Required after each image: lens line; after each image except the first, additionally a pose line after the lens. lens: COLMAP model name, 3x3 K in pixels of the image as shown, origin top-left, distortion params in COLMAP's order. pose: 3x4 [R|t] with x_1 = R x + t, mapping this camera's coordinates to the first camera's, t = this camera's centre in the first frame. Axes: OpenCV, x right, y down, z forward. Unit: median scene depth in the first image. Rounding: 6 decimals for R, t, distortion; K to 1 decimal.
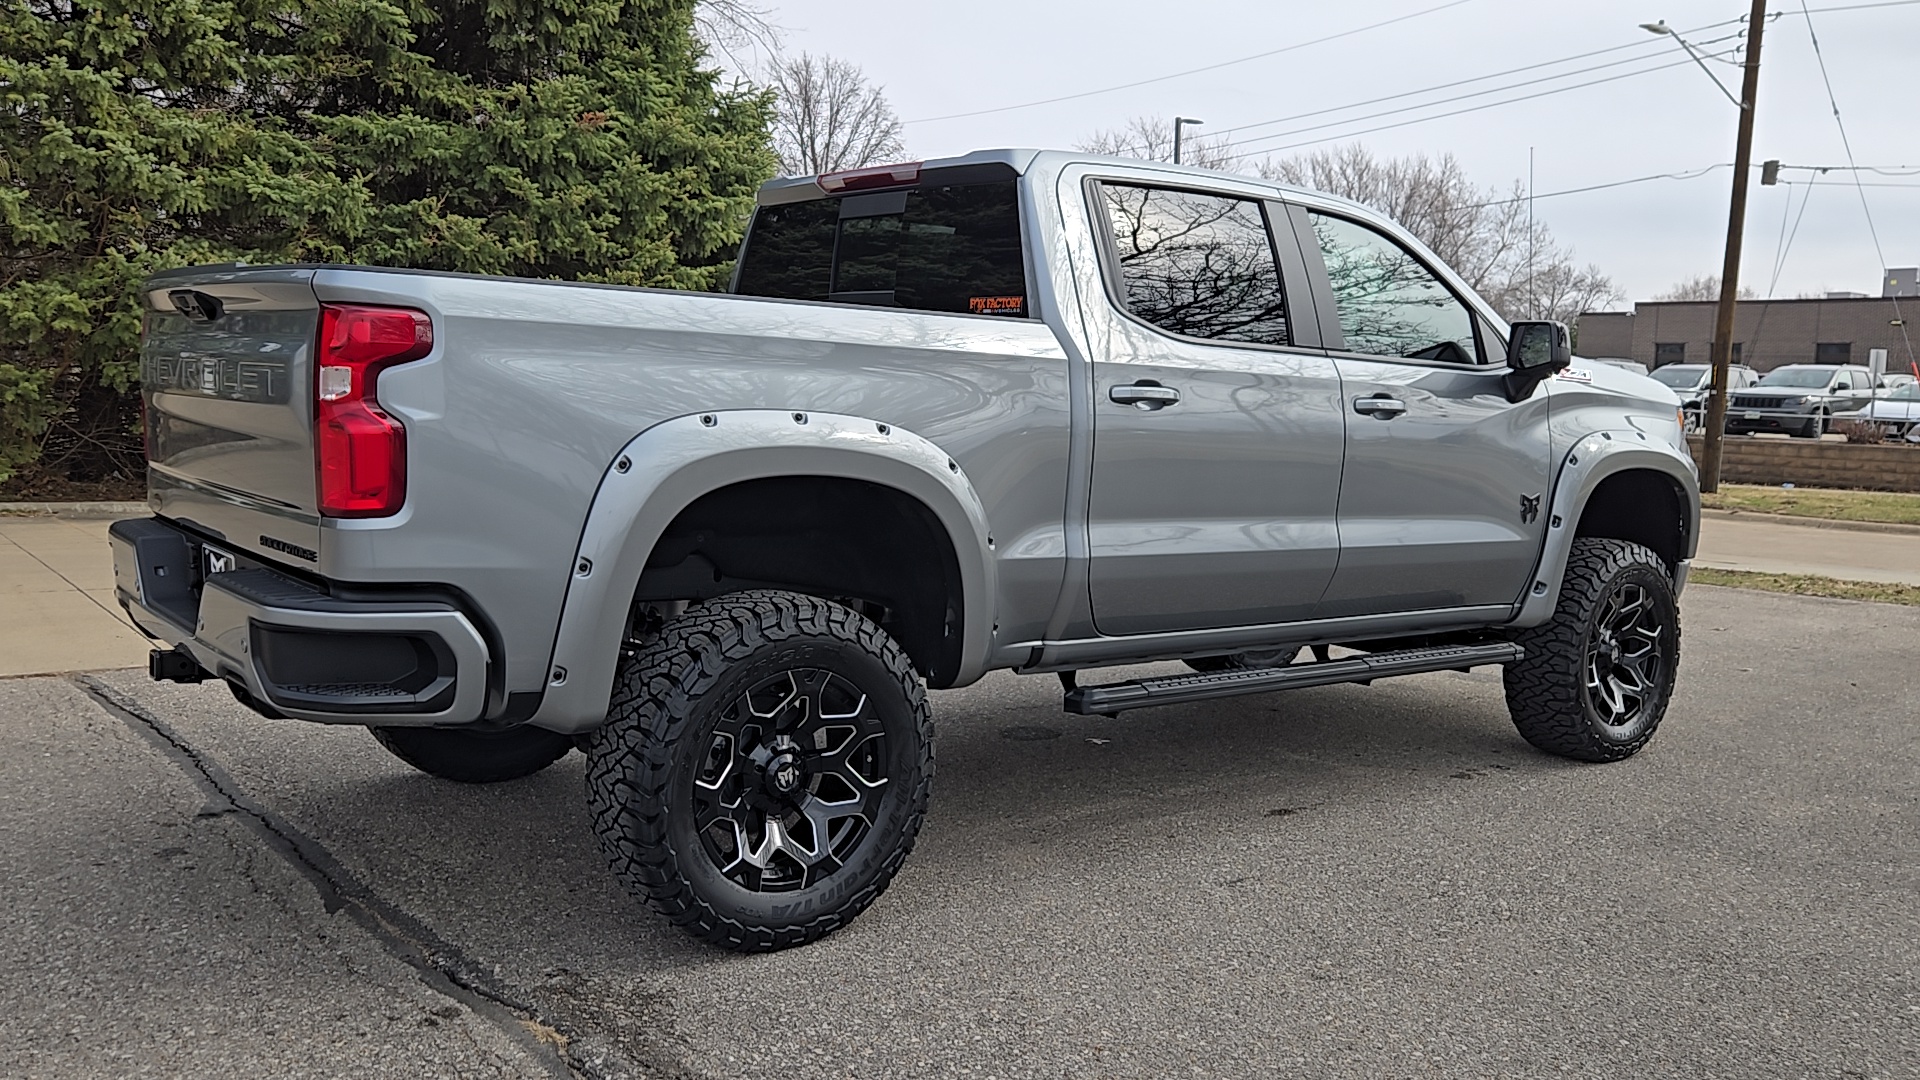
lens RADIAL K [[1606.3, 0, 959.0], [0, 1606.3, 521.5], [0, 0, 1]] dist [0.011092, 0.001678]
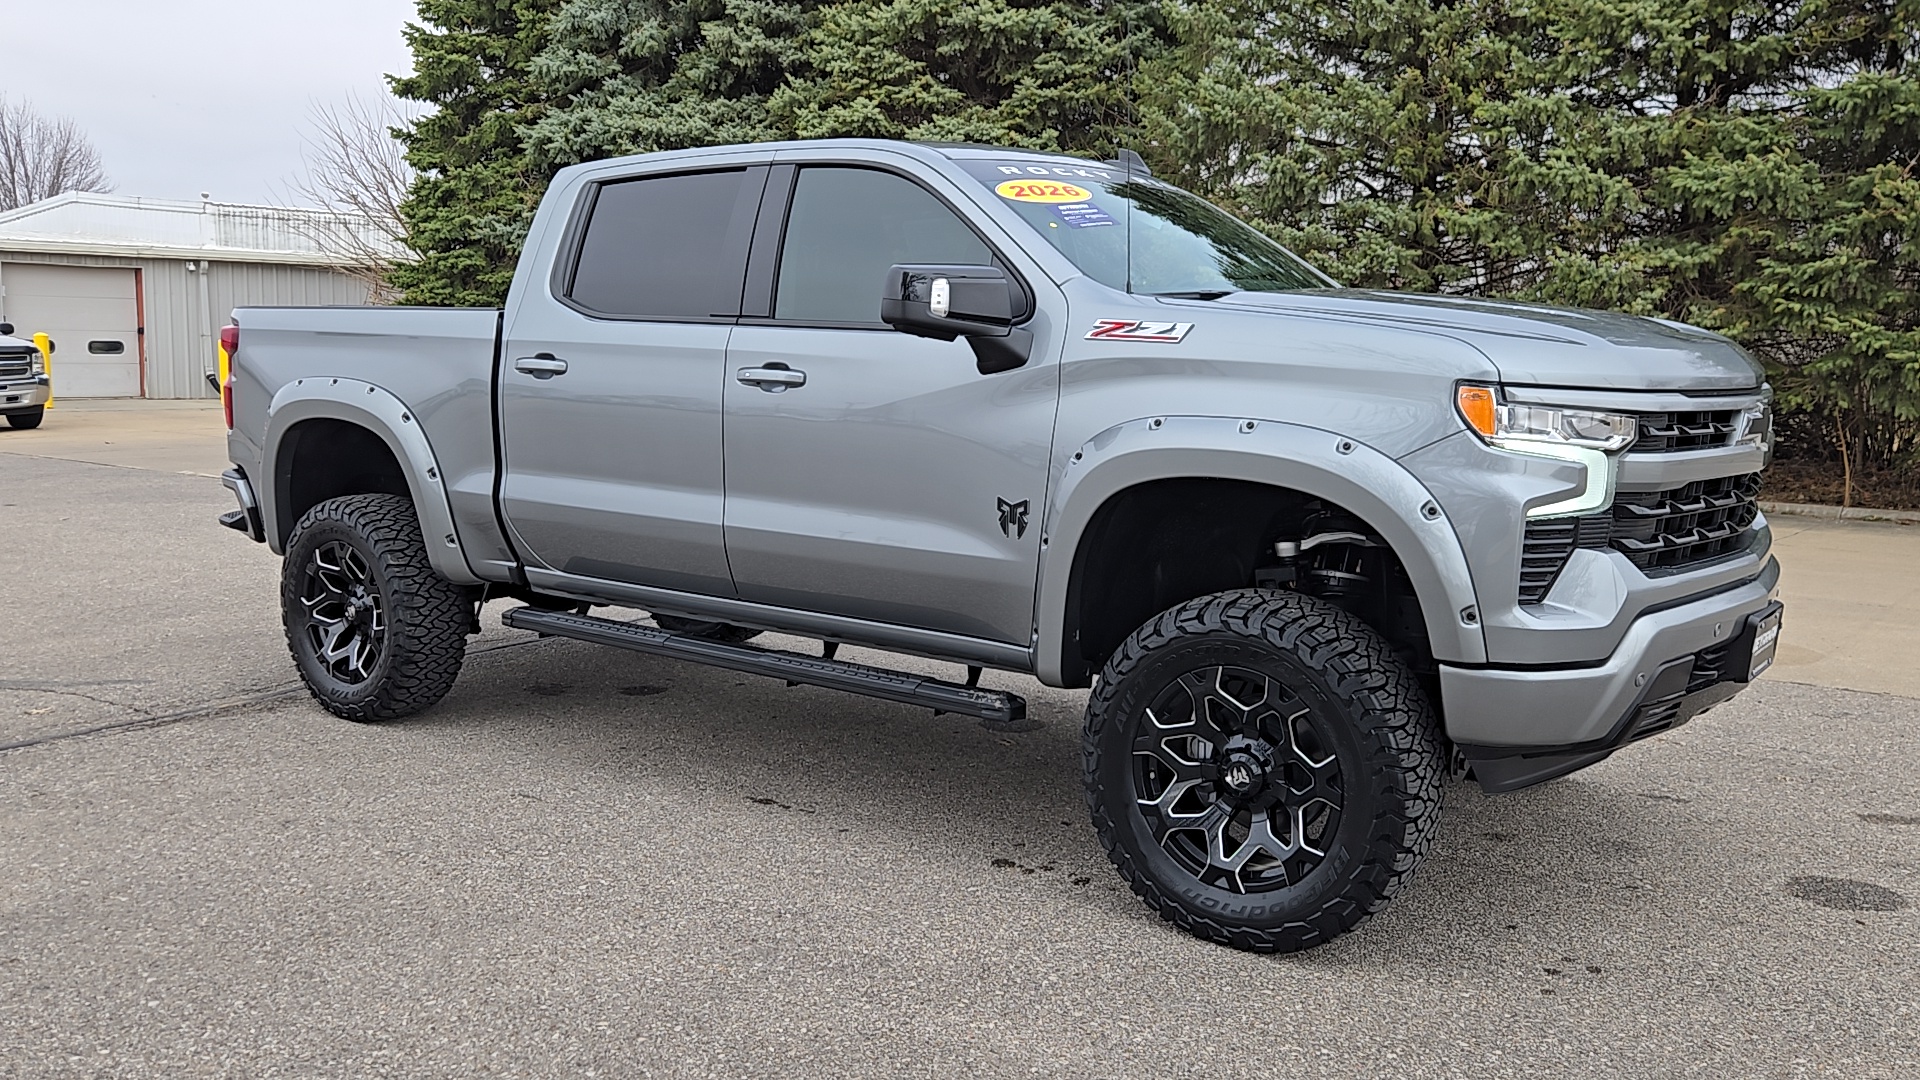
lens RADIAL K [[1606.3, 0, 959.0], [0, 1606.3, 521.5], [0, 0, 1]] dist [0.011092, 0.001678]
pose [[0.250804, 0.077756, -0.964910, 1.511209], [-0.081731, 0.994911, 0.058930, -0.067962], [0.964582, 0.064083, 0.255882, 1.131491]]
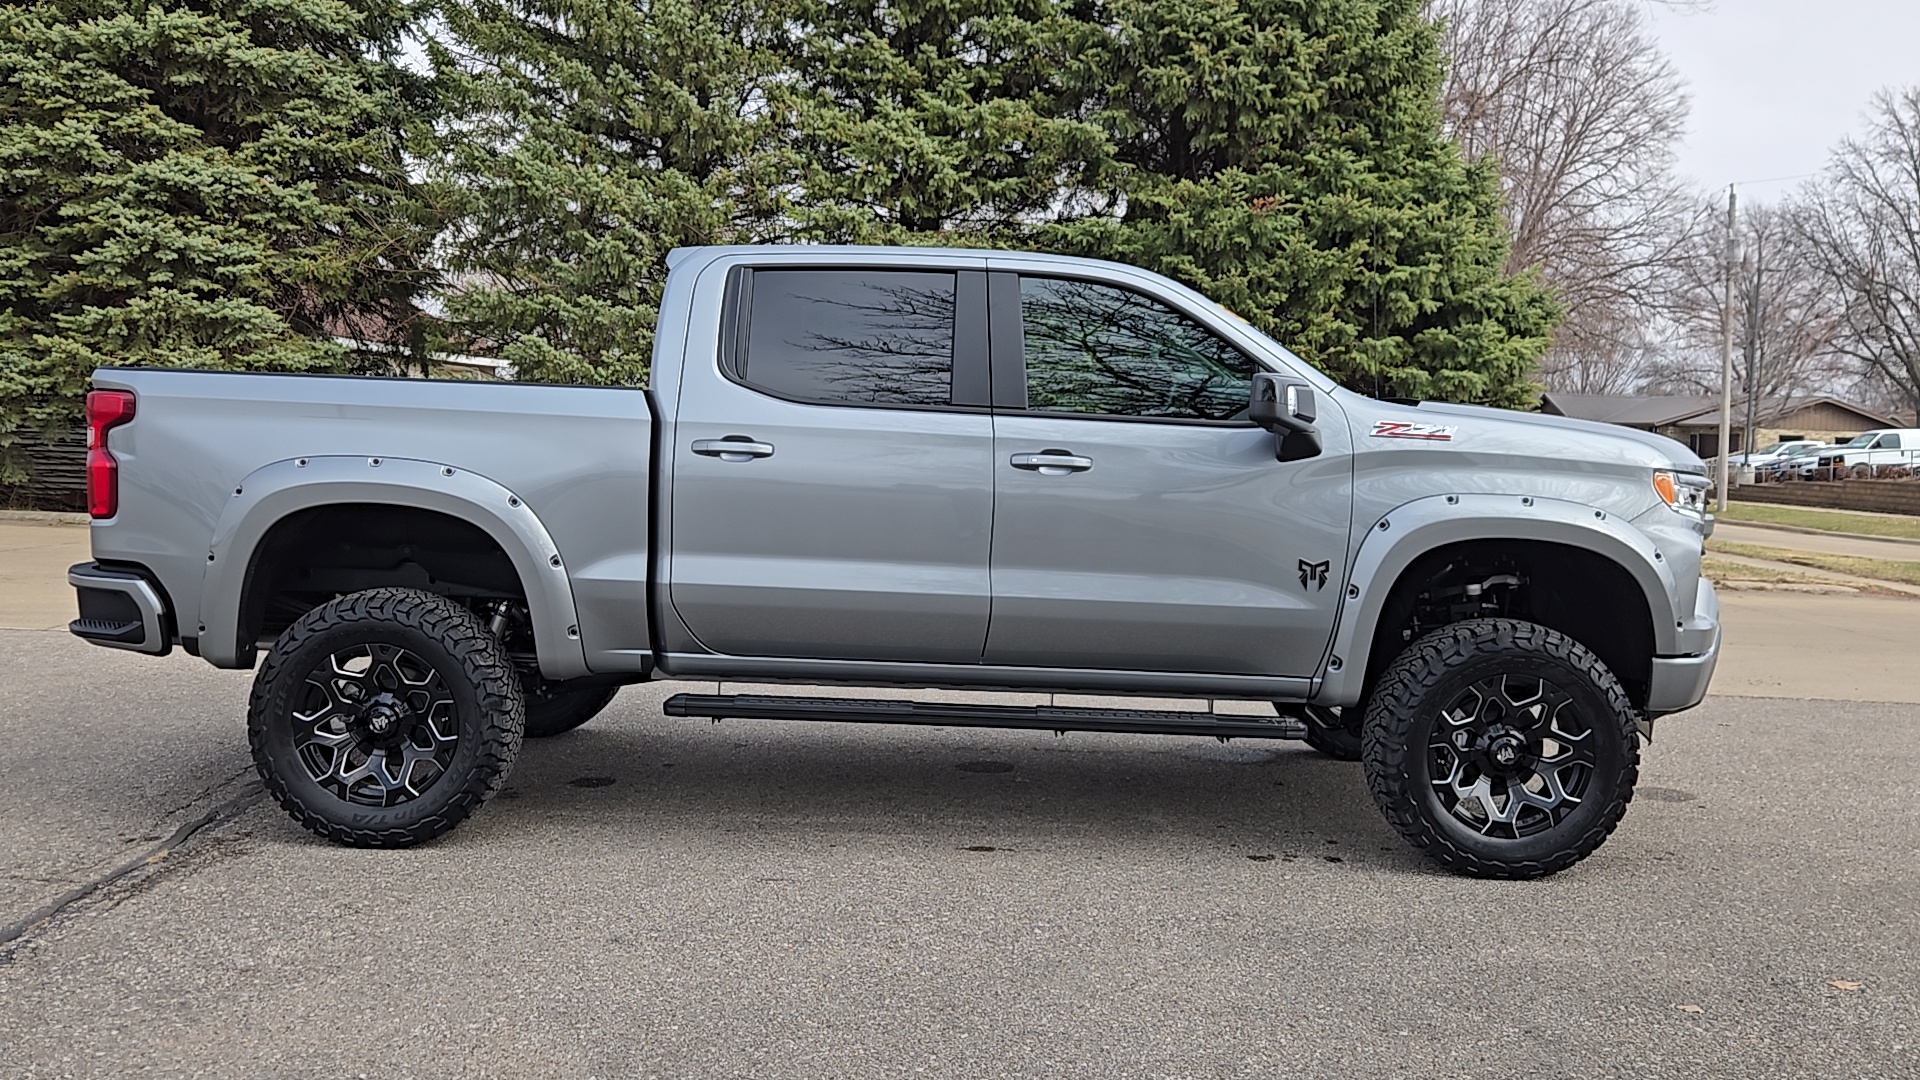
lens RADIAL K [[1606.3, 0, 959.0], [0, 1606.3, 521.5], [0, 0, 1]] dist [0.011092, 0.001678]
pose [[0.782379, 0.026981, -0.622218, 1.103634], [-0.055695, 0.998089, -0.026752, -0.003914], [0.620307, 0.055585, 0.782387, 0.211812]]
